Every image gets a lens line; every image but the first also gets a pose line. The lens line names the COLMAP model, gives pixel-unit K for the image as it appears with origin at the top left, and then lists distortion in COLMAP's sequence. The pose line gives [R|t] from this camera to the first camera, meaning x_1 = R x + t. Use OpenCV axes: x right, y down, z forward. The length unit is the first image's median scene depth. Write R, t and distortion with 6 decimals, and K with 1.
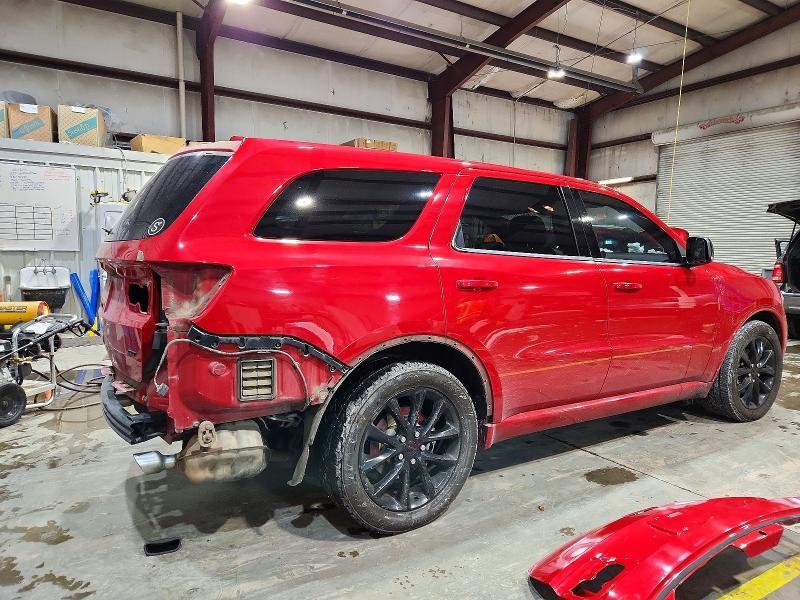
lens RADIAL K [[533.3, 0, 393.0], [0, 533.3, 298.7], [0, 0, 1]] dist [0.064265, -0.043781]
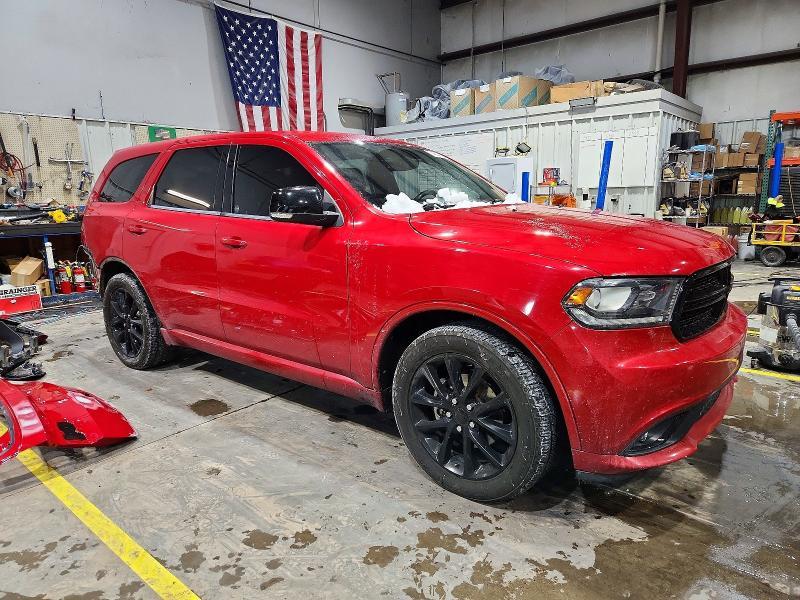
lens RADIAL K [[533.3, 0, 393.0], [0, 533.3, 298.7], [0, 0, 1]] dist [0.064265, -0.043781]
pose [[0.307905, 0.161819, -0.937555, 1.303878], [-0.056018, 0.986804, 0.151922, -0.071124], [0.949767, 0.005743, 0.312907, 0.864820]]
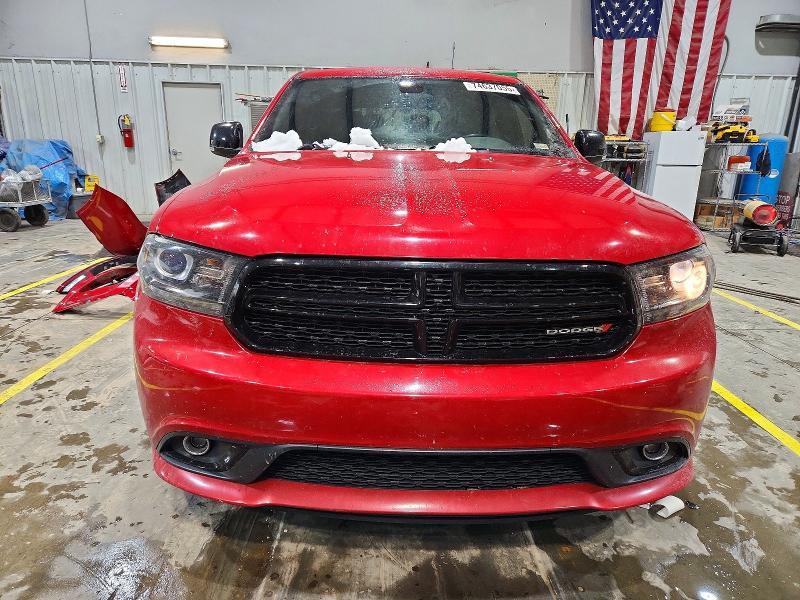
lens RADIAL K [[533.3, 0, 393.0], [0, 533.3, 298.7], [0, 0, 1]] dist [0.064265, -0.043781]
pose [[-0.522924, 0.209038, -0.826349, 1.122597], [-0.103368, 0.946755, 0.304909, -0.126064], [0.846088, 0.244863, -0.473473, 1.638471]]
